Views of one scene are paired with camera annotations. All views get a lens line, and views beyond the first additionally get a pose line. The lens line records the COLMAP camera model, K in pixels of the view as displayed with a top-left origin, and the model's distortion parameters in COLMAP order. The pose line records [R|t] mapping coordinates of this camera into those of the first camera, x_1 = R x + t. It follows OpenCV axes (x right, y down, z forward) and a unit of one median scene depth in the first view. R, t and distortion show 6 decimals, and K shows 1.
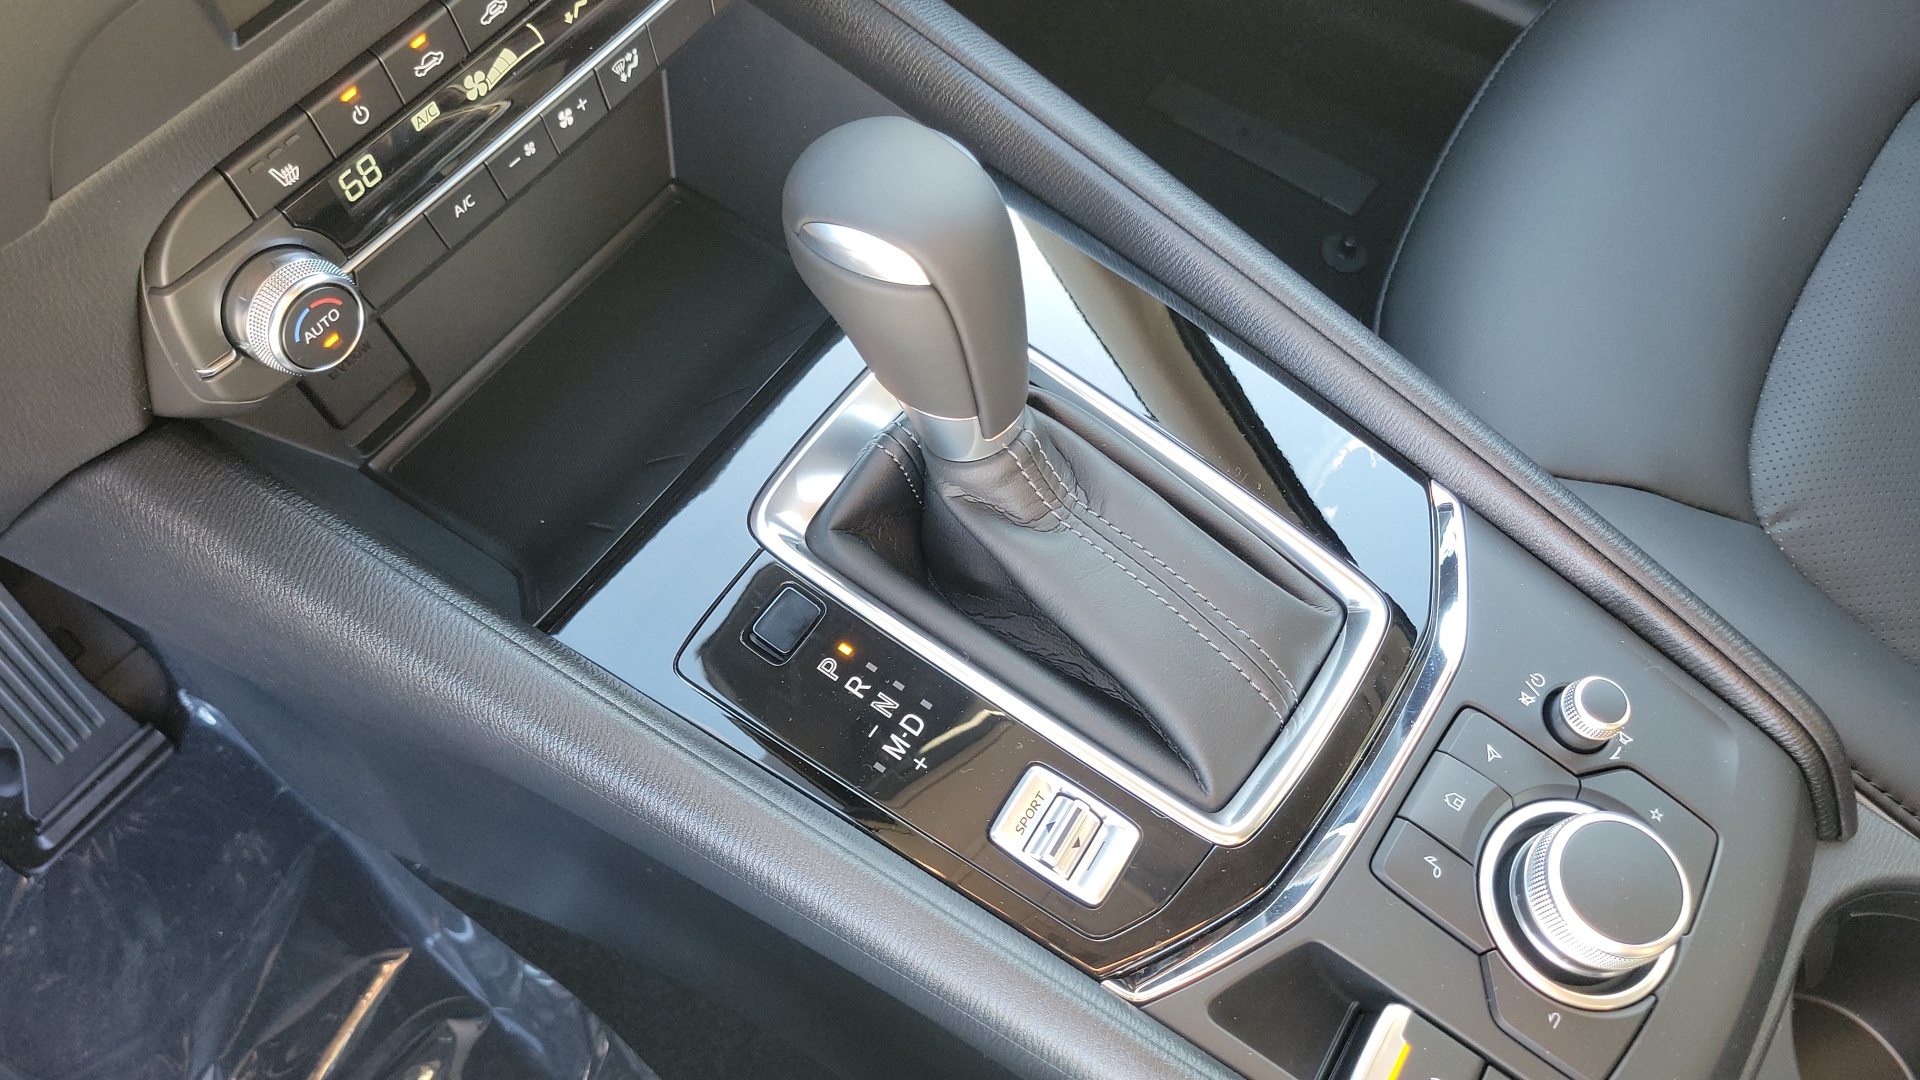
lens RADIAL K [[1468.5, 0, 941.1], [0, 1468.5, 550.4], [0, 0, 1]] dist [0.020463, -0.008874]
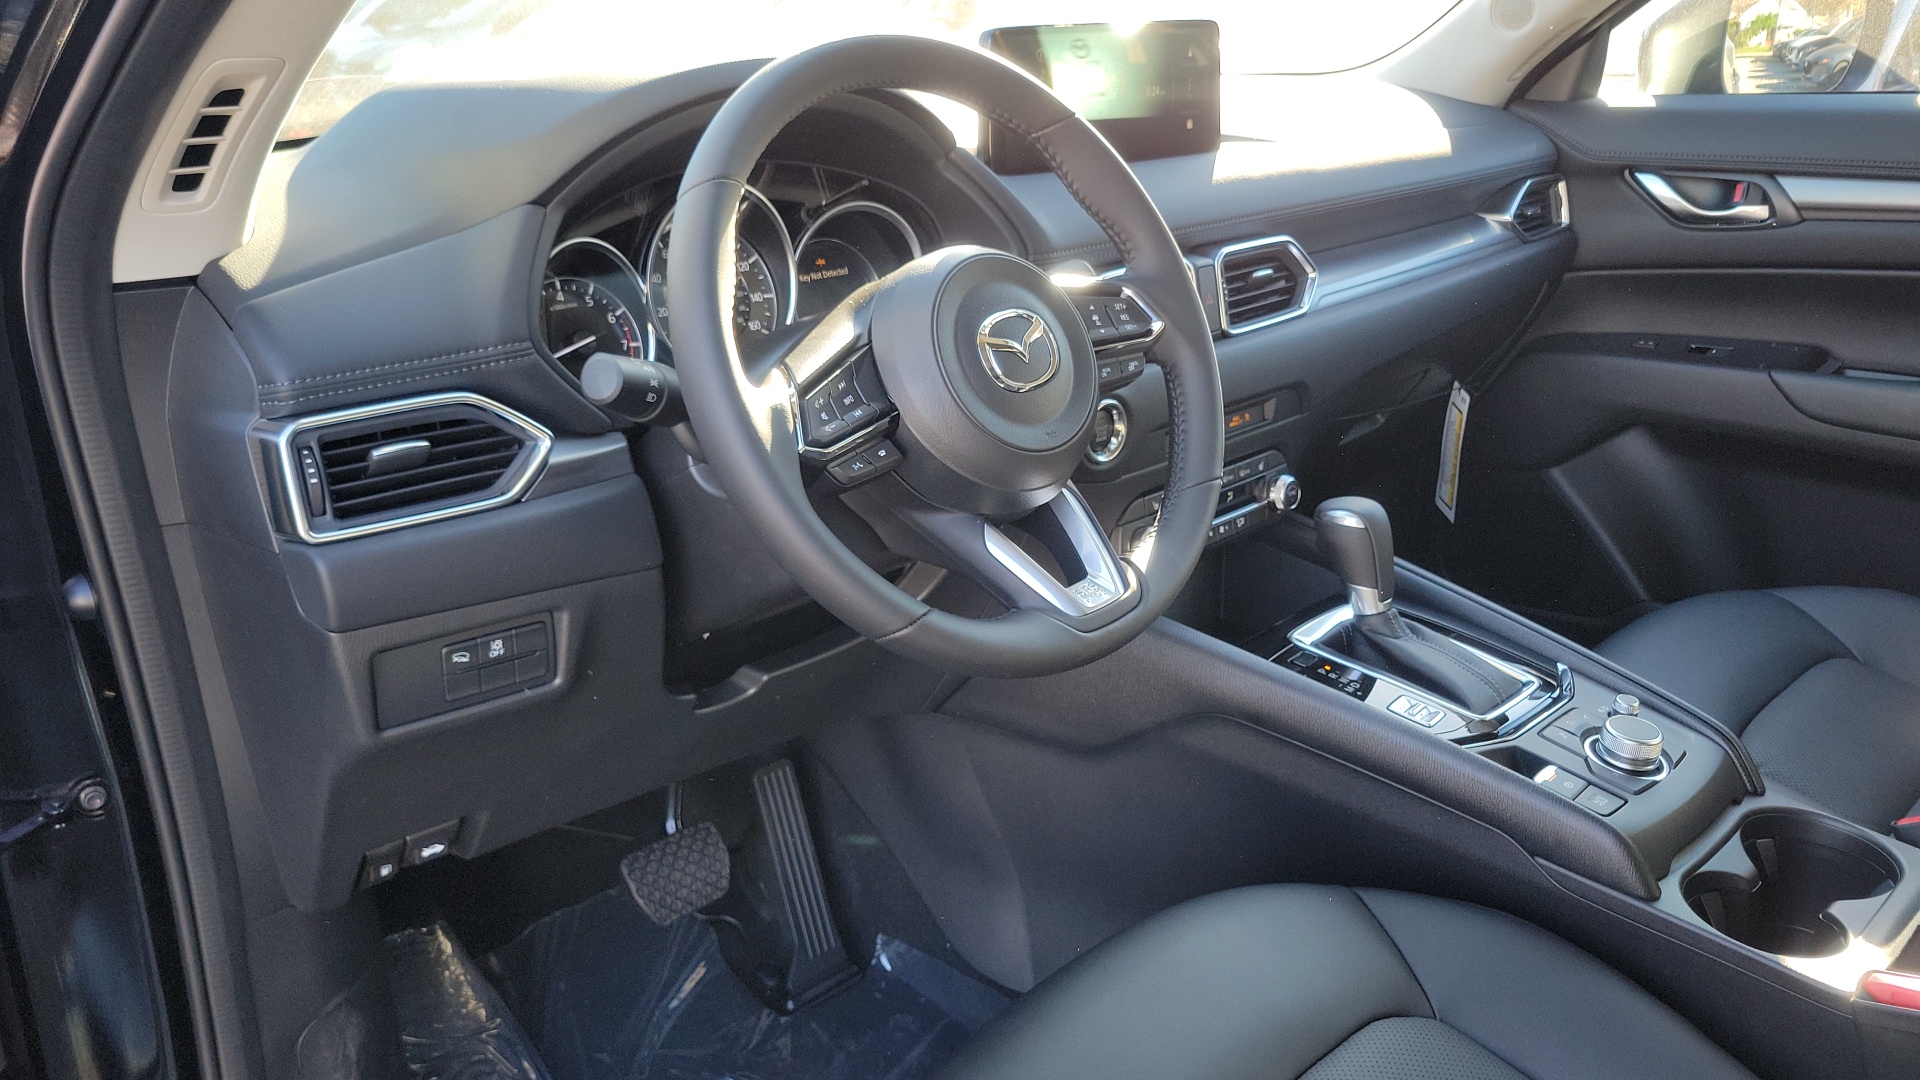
lens RADIAL K [[1468.5, 0, 972.3], [0, 1468.5, 536.7], [0, 0, 1]] dist [0.020463, -0.008874]
pose [[0.985163, 0.043938, -0.165900, -0.273318], [-0.141164, 0.757216, -0.637728, 1.716426], [0.097601, 0.651685, 0.752184, -1.275950]]
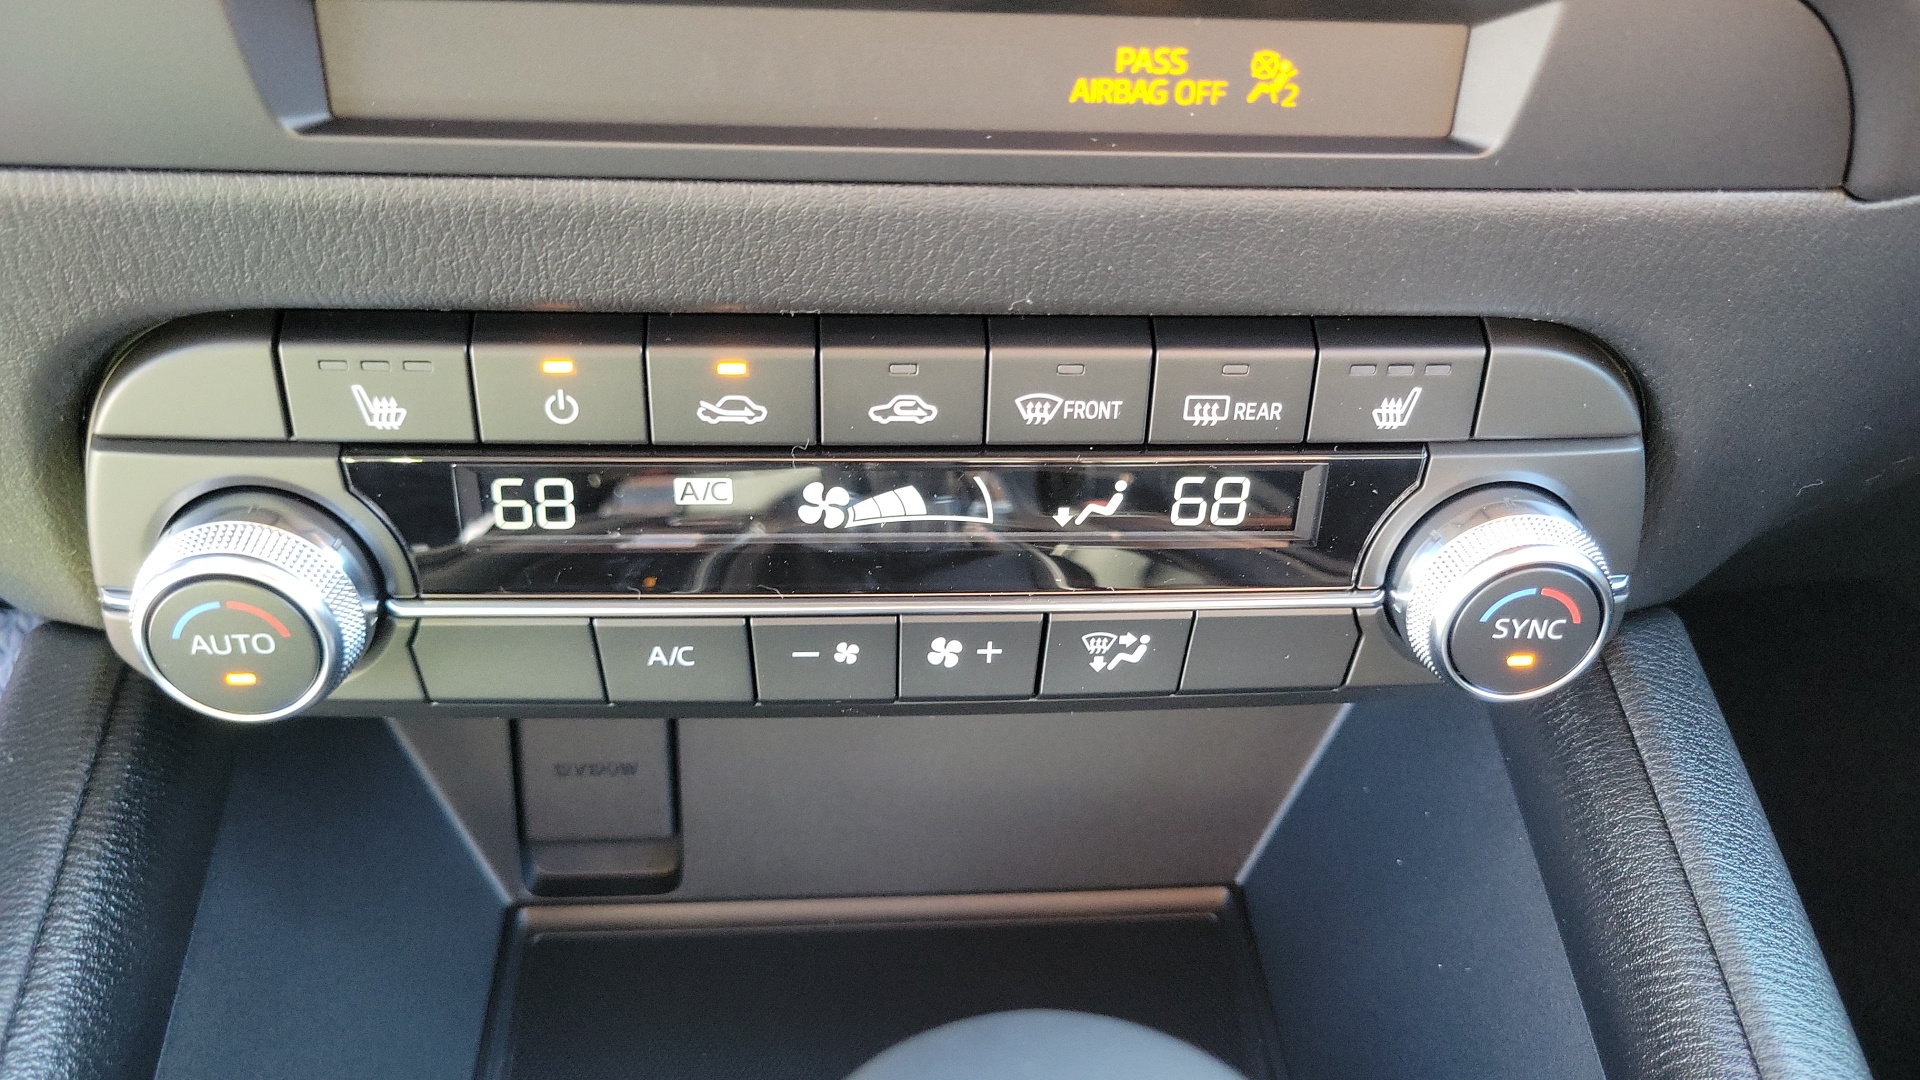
lens RADIAL K [[1468.5, 0, 959.6], [0, 1468.5, 532.6], [0, 0, 1]] dist [0.020463, -0.008874]
pose [[0.642060, 0.492050, -0.587916, 0.041200], [-0.690770, 0.703943, -0.165230, -0.253472], [0.332558, 0.512203, 0.791867, 0.591221]]
